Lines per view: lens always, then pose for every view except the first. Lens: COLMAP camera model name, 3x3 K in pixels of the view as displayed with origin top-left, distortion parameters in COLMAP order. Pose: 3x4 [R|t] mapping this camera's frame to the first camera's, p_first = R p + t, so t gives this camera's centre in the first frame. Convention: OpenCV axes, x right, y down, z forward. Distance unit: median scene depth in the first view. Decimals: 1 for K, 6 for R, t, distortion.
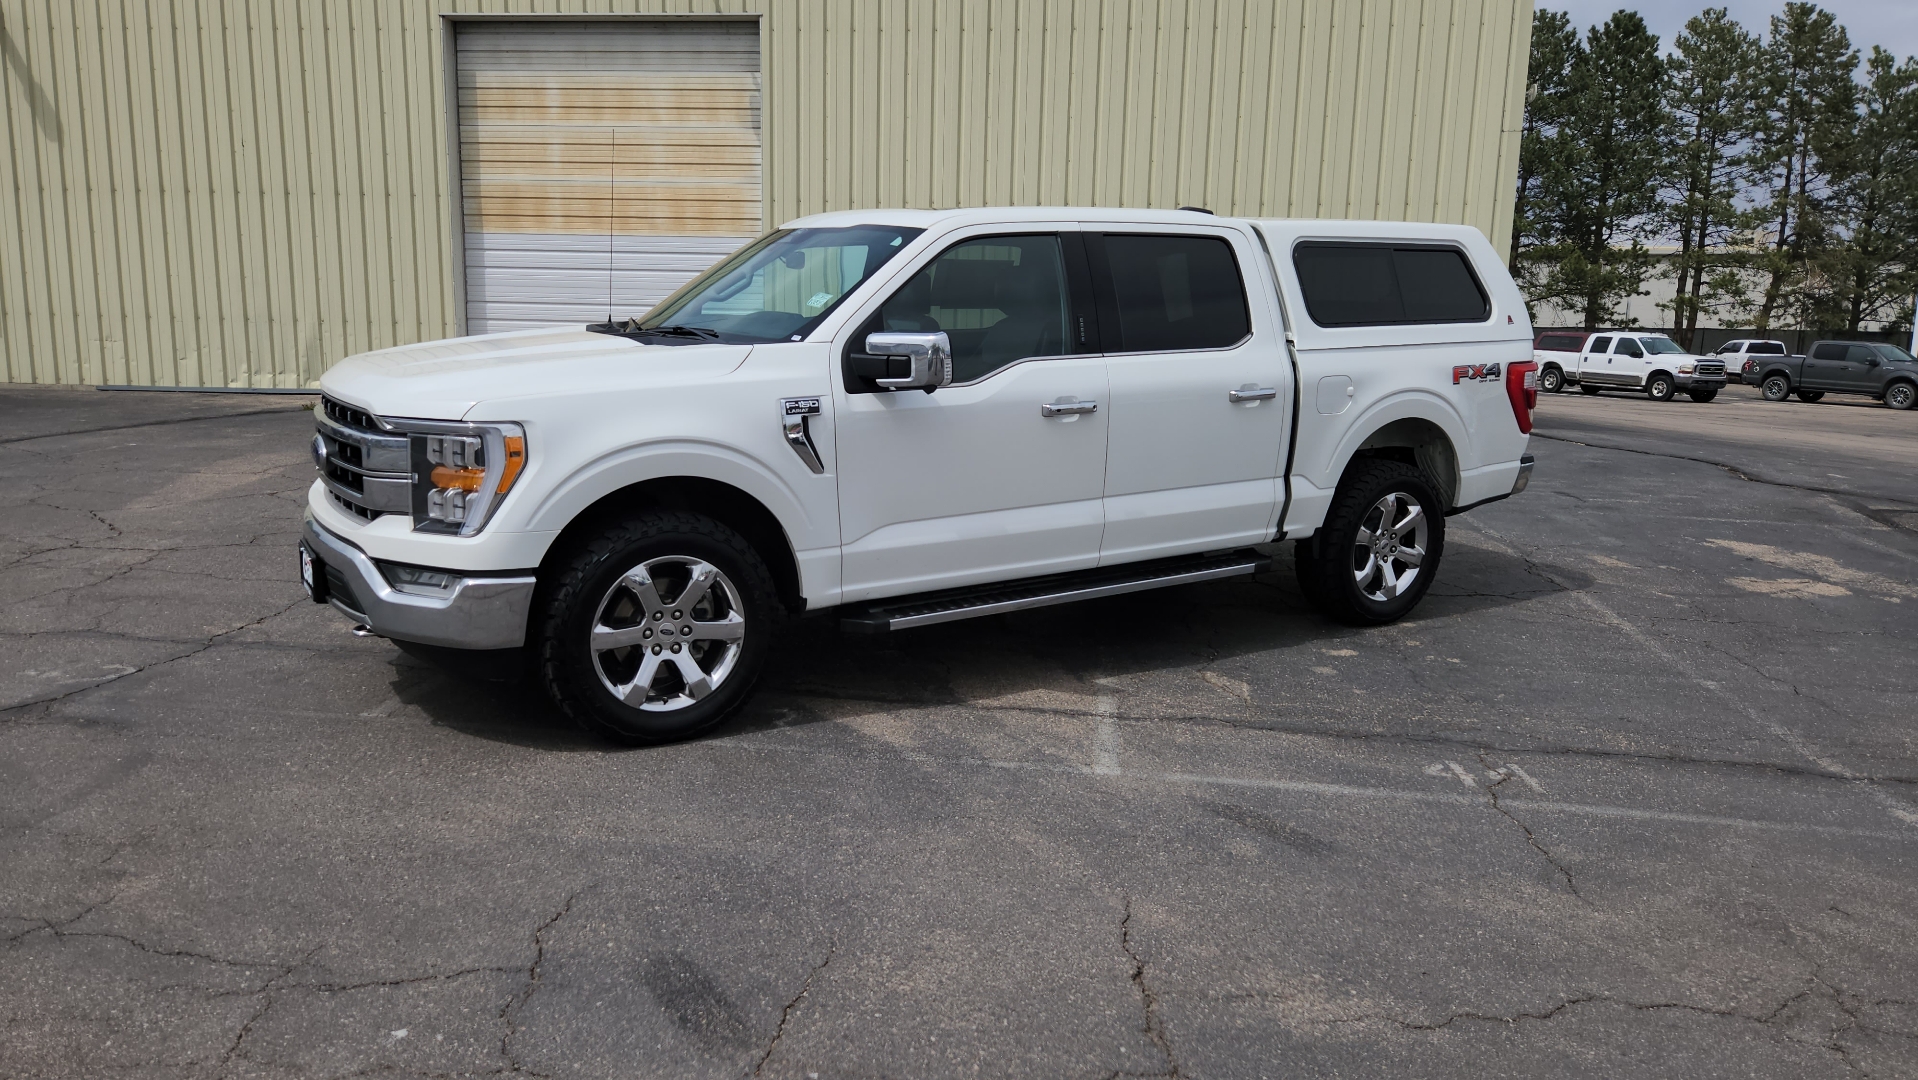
lens RADIAL K [[1283.0, 0, 936.8], [0, 1283.0, 536.1], [0, 0, 1]] dist [0.071666, -0.057984]
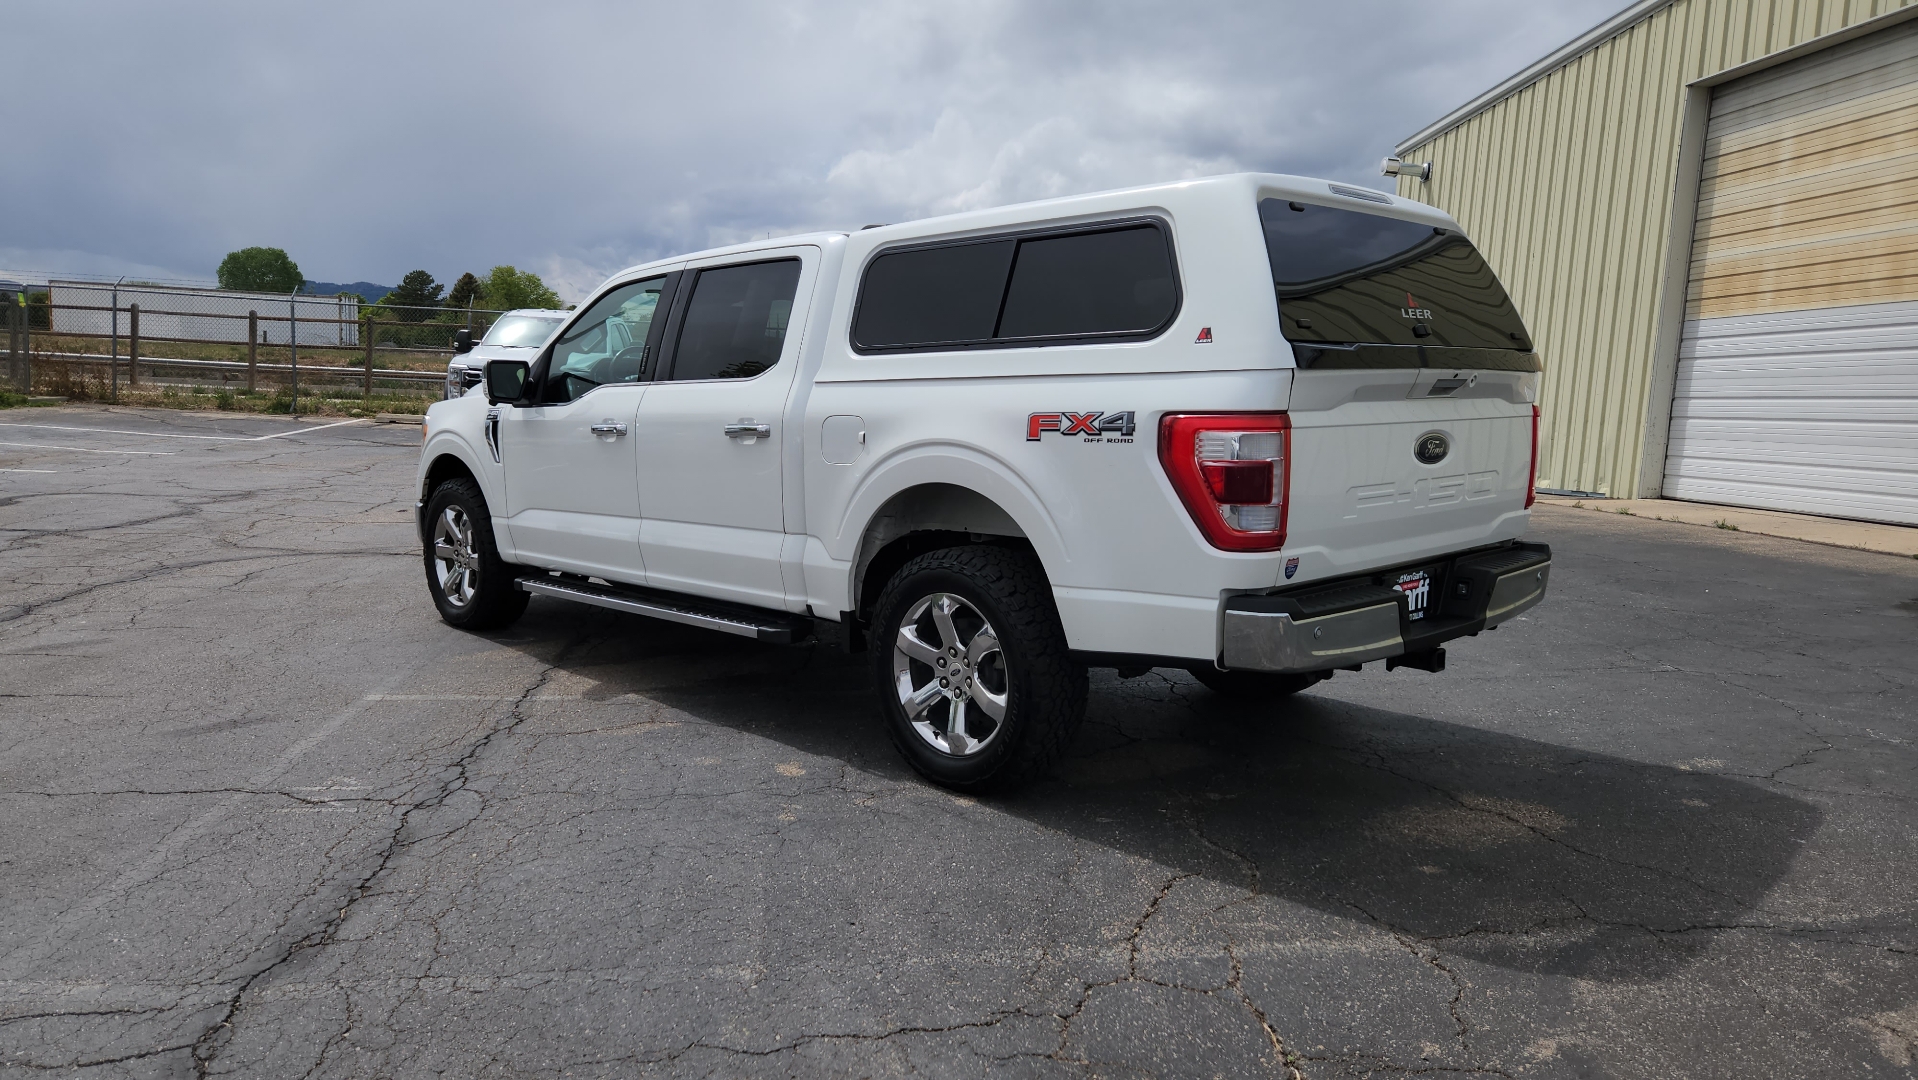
lens RADIAL K [[1285.3, 0, 930.5], [0, 1285.3, 529.4], [0, 0, 1]] dist [0.074634, -0.058151]
pose [[0.205162, 0.085480, -0.974988, 1.242783], [-0.189884, 0.980727, 0.046027, -0.118160], [0.960132, 0.175692, 0.217439, 1.032618]]
